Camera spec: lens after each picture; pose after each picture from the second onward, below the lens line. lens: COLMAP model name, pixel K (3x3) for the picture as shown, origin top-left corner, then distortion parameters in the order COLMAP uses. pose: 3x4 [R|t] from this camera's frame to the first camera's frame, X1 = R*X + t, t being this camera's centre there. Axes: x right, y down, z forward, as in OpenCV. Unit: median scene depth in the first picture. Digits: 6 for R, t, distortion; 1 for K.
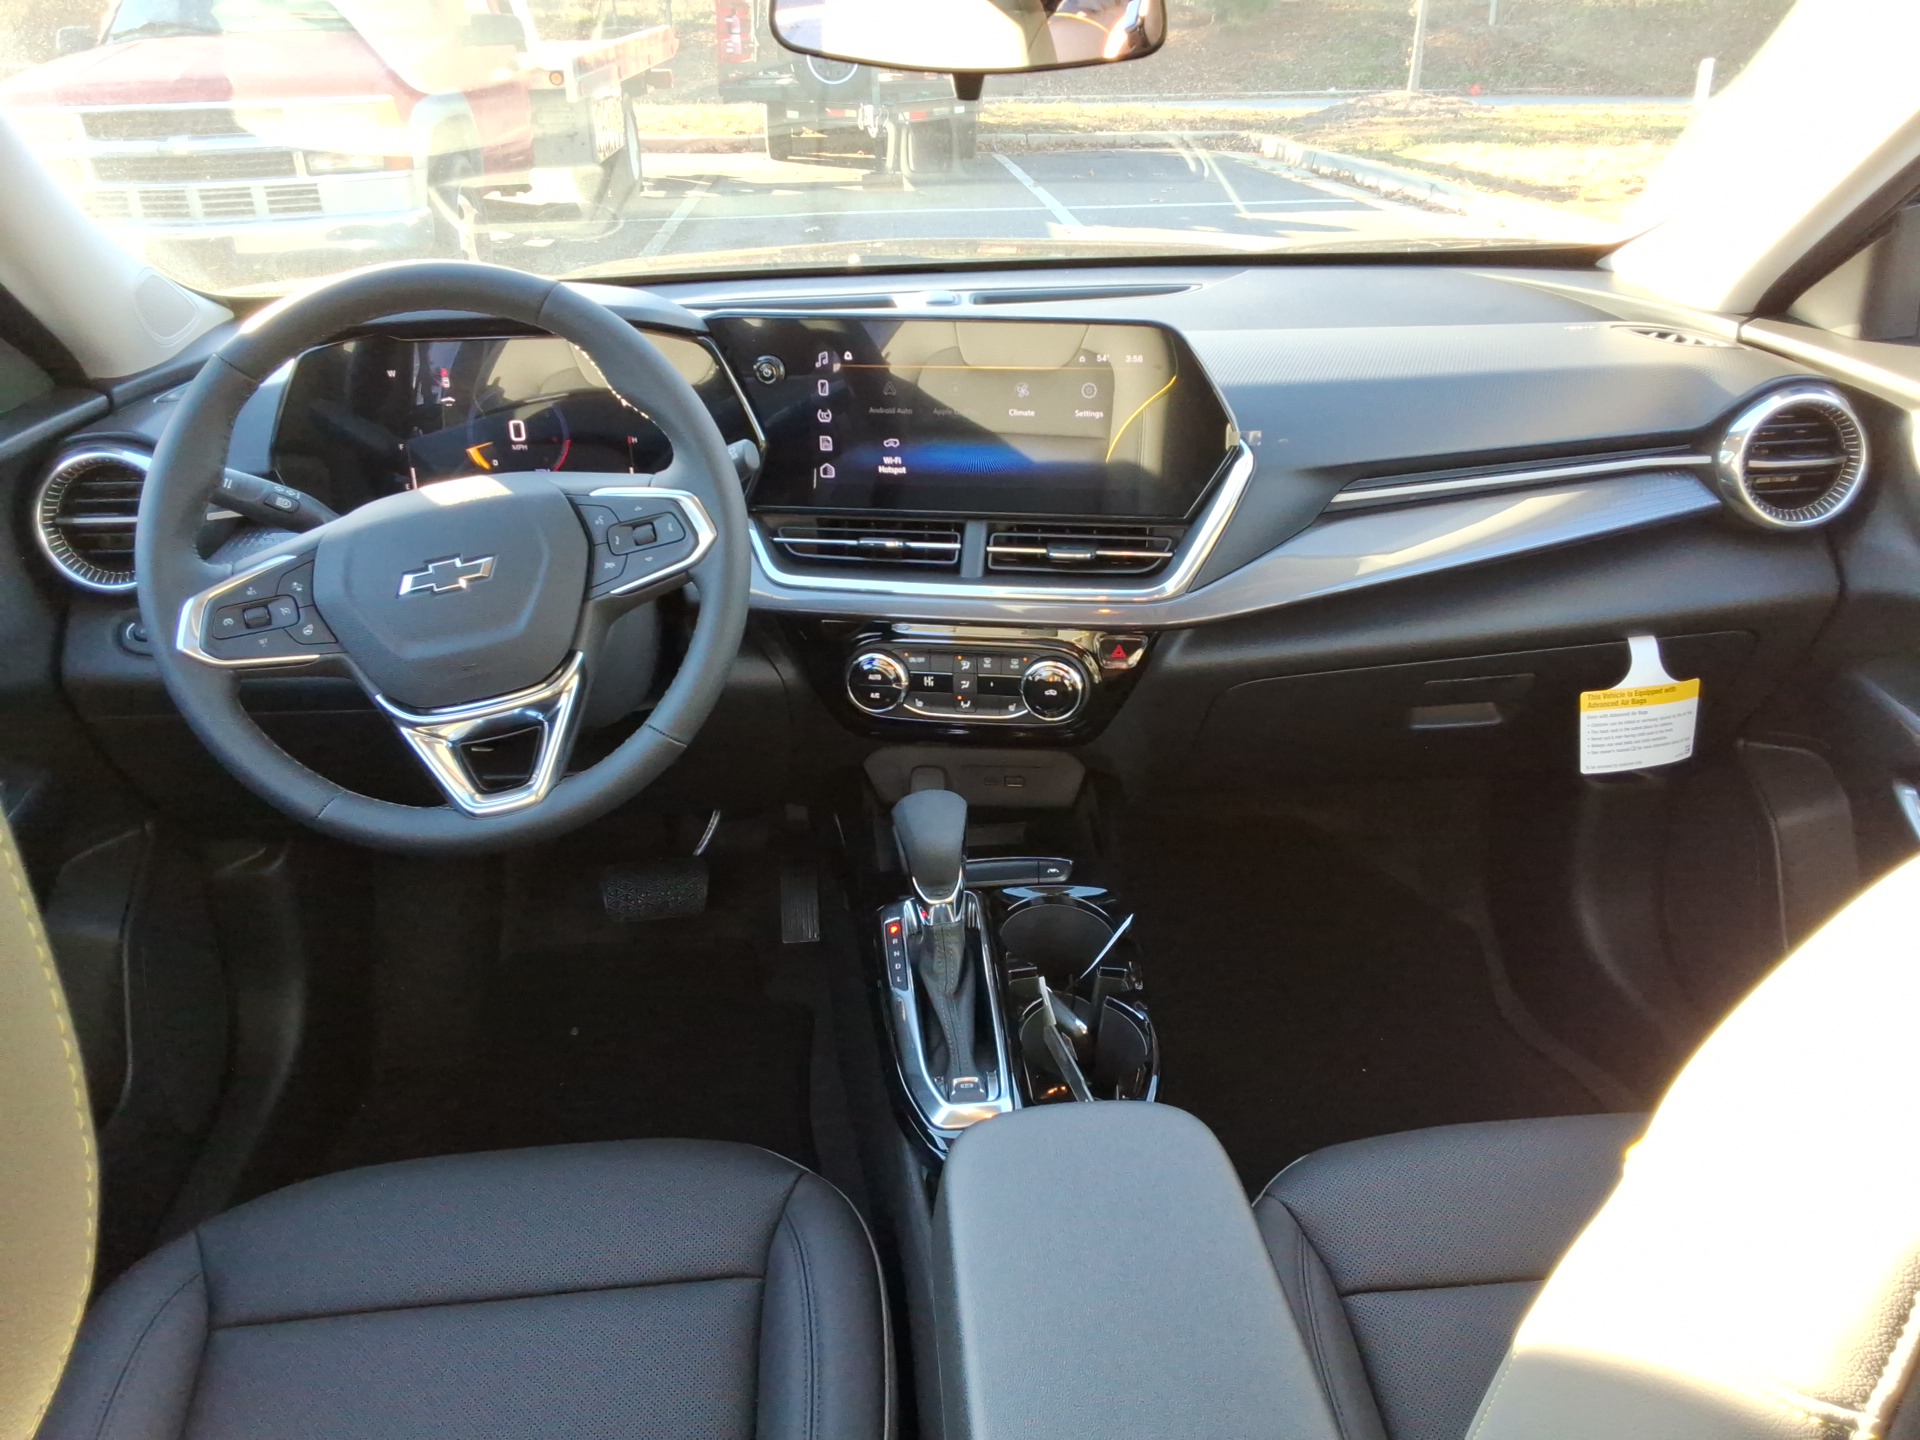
lens RADIAL K [[1523.9, 0, 976.6], [0, 1523.9, 721.2], [0, 0, 1]] dist [0.103857, -0.159441]
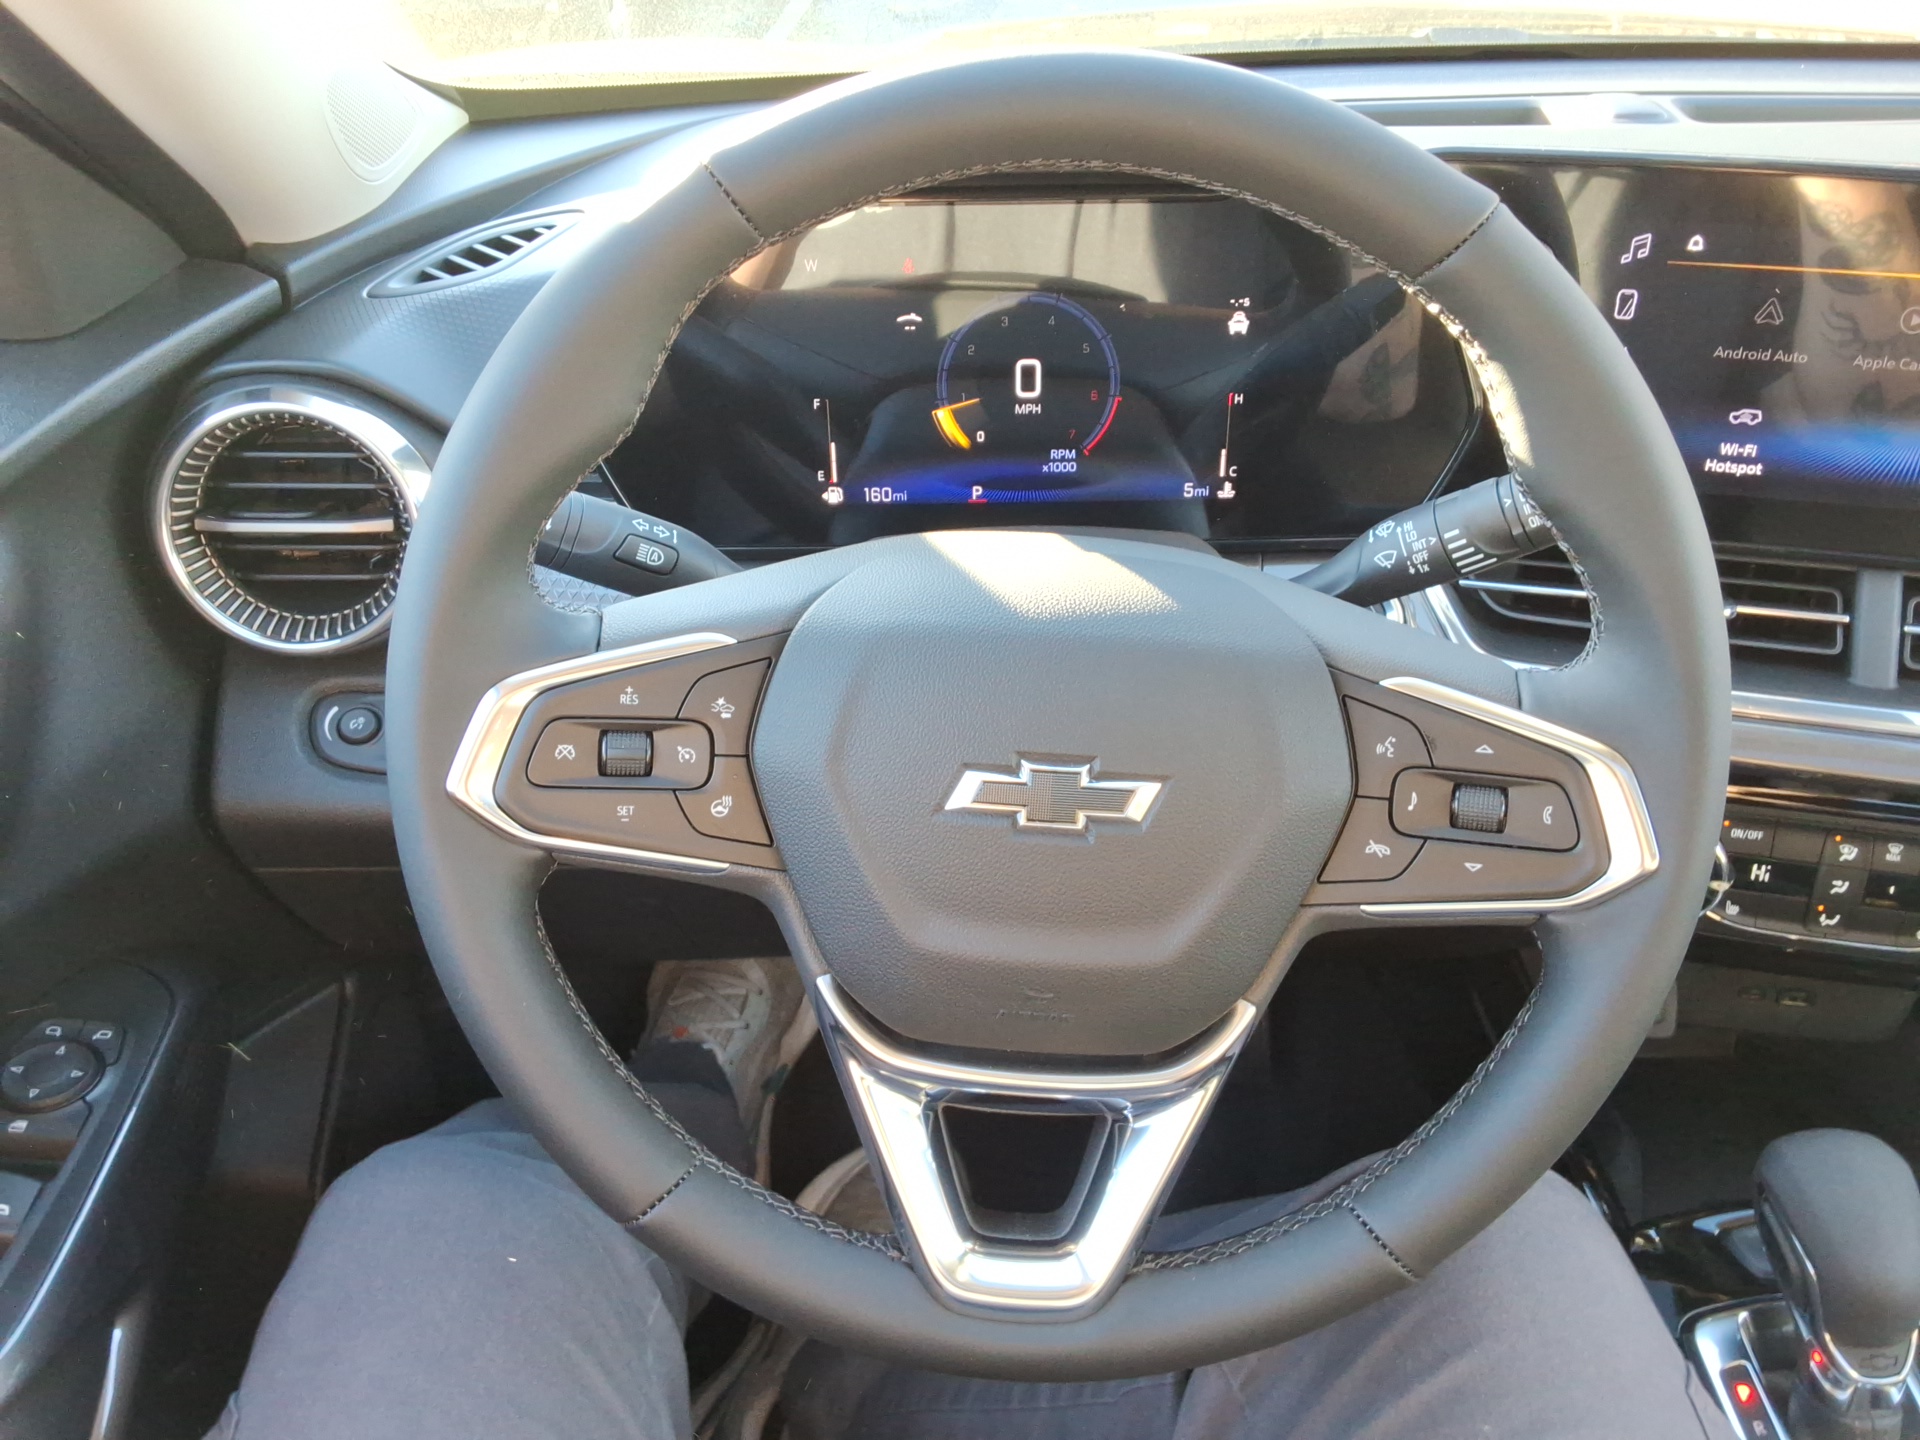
lens RADIAL K [[1523.9, 0, 966.9], [0, 1523.9, 721.3], [0, 0, 1]] dist [0.103857, -0.159441]
pose [[0.996638, 0.051158, -0.063996, -0.276768], [-0.042270, 0.990181, 0.133251, -0.139403], [0.070184, -0.130097, 0.989014, 0.457252]]
